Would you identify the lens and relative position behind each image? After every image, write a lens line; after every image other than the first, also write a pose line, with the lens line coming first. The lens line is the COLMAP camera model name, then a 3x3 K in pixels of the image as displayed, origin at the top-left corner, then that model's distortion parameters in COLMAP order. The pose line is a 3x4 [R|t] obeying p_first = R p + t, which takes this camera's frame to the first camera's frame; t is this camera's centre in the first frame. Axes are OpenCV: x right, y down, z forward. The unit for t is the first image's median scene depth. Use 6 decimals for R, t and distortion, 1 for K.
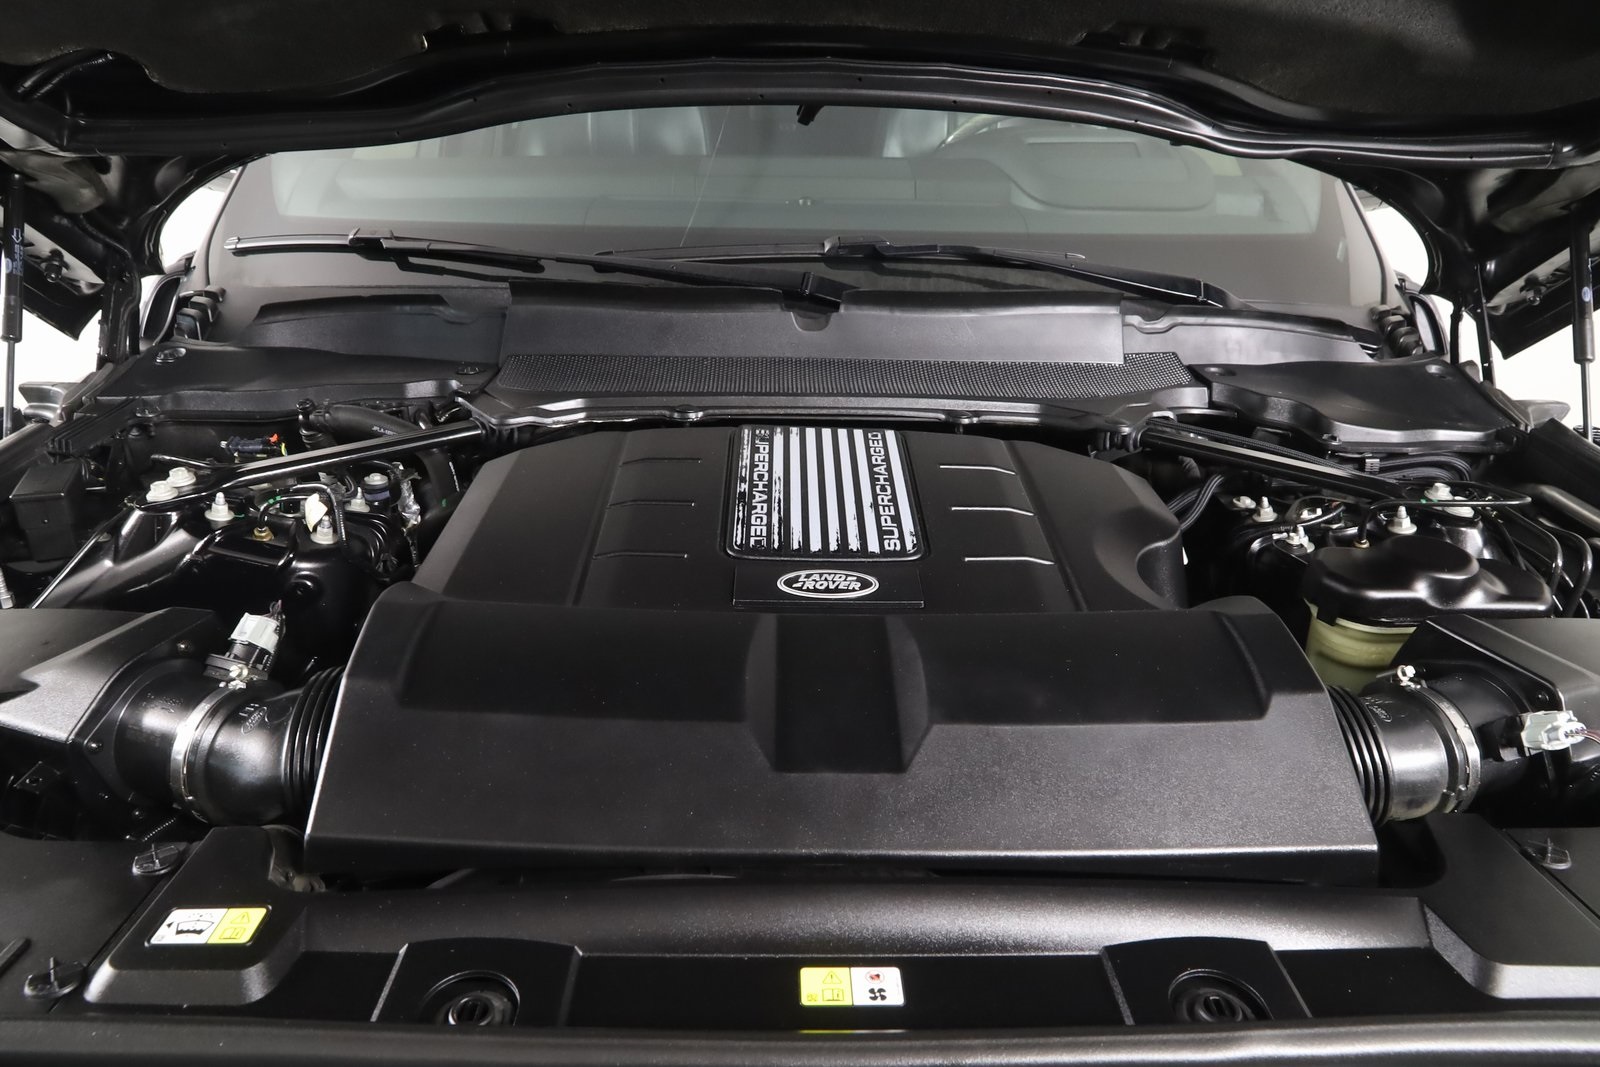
lens RADIAL K [[1107.9, 0, 792.7], [0, 1107.9, 535.3], [0, 0, 1]] dist [-0.114147, 0.074409]
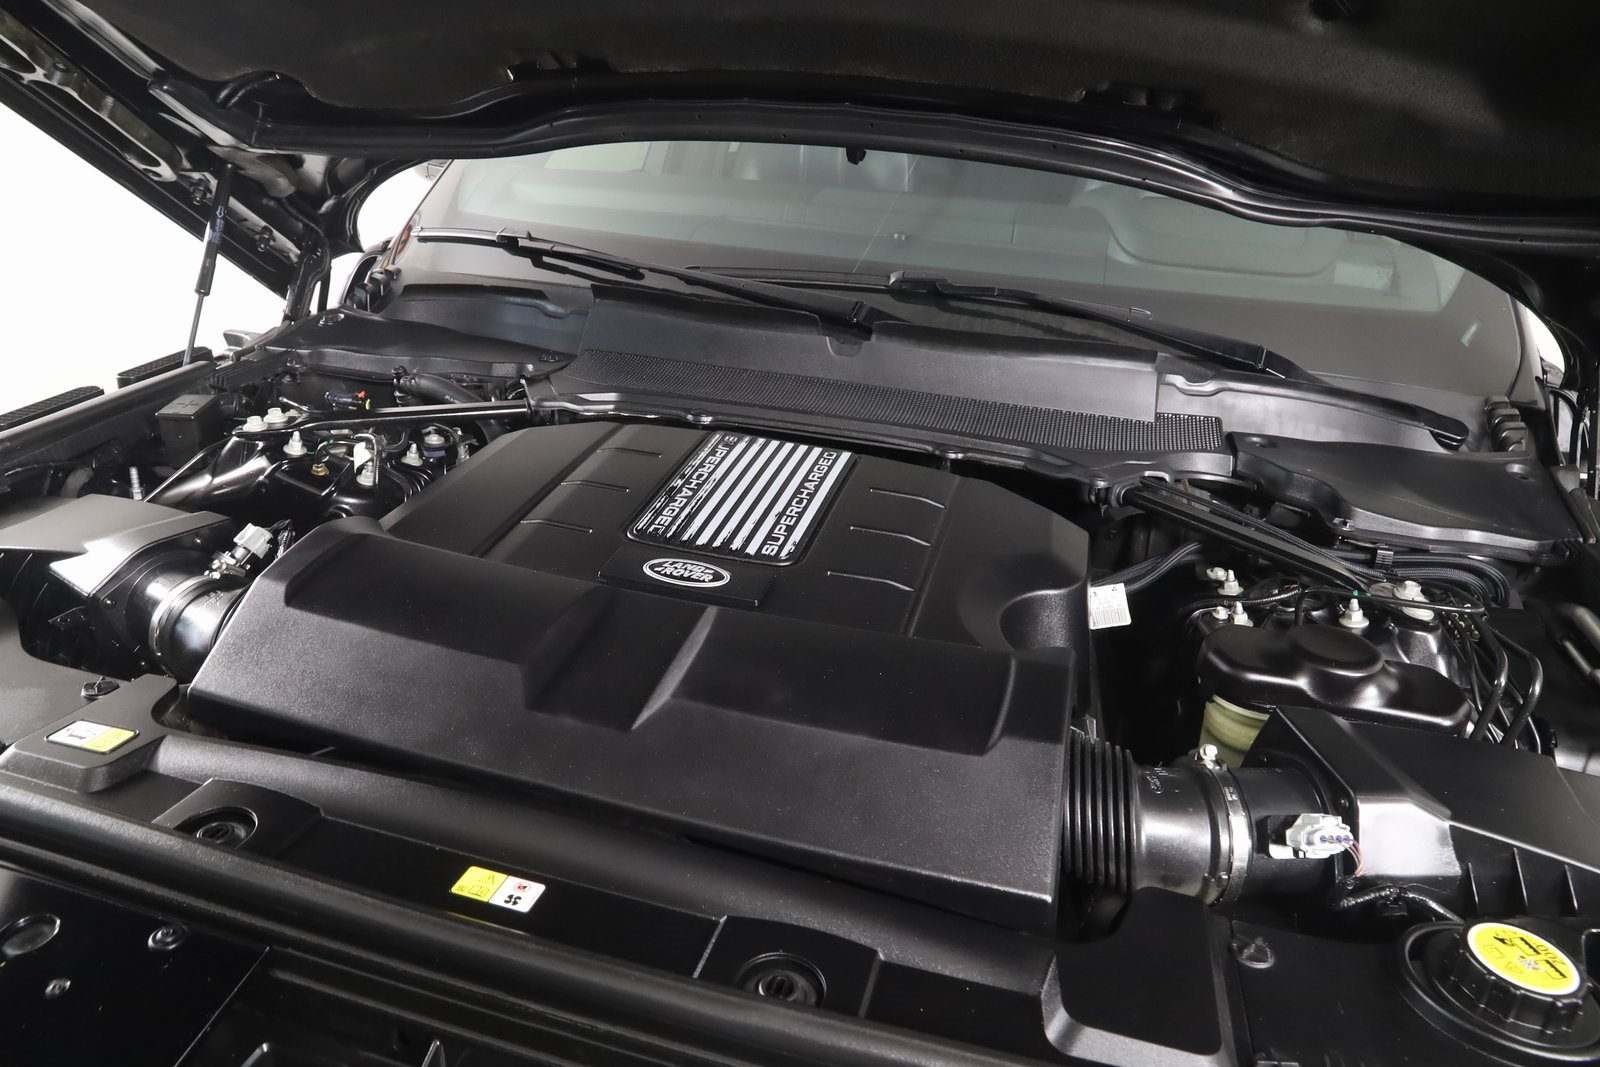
lens RADIAL K [[1107.9, 0, 795.5], [0, 1107.9, 525.7], [0, 0, 1]] dist [-0.114147, 0.074409]
pose [[0.956770, 0.143386, -0.253045, 0.292482], [-0.151107, 0.988454, -0.011240, -0.004698], [0.248512, 0.048991, 0.967389, -0.037840]]
